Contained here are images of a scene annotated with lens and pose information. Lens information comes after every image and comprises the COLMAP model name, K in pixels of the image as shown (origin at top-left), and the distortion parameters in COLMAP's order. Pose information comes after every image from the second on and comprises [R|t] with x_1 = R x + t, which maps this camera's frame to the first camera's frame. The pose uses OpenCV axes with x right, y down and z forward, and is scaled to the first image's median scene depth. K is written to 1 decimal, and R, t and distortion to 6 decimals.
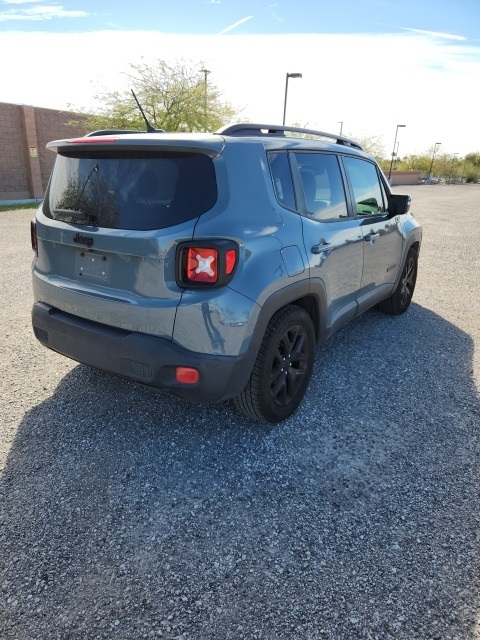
lens RADIAL K [[425.9, 0, 240.0], [0, 425.9, 320.0], [0, 0, 1]] dist [0.043924, -0.031596]
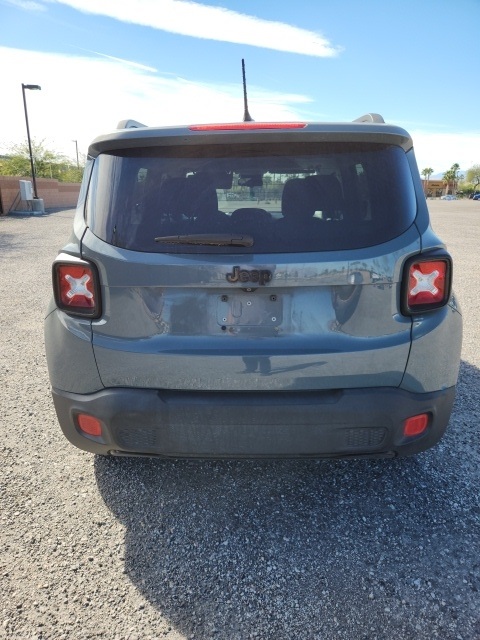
lens RADIAL K [[425.9, 0, 240.0], [0, 425.9, 320.0], [0, 0, 1]] dist [0.043924, -0.031596]
pose [[0.837518, -0.184898, 0.514175, -0.652866], [0.205370, 0.978530, 0.017362, -0.118130], [-0.506346, 0.091056, 0.857509, 0.392867]]
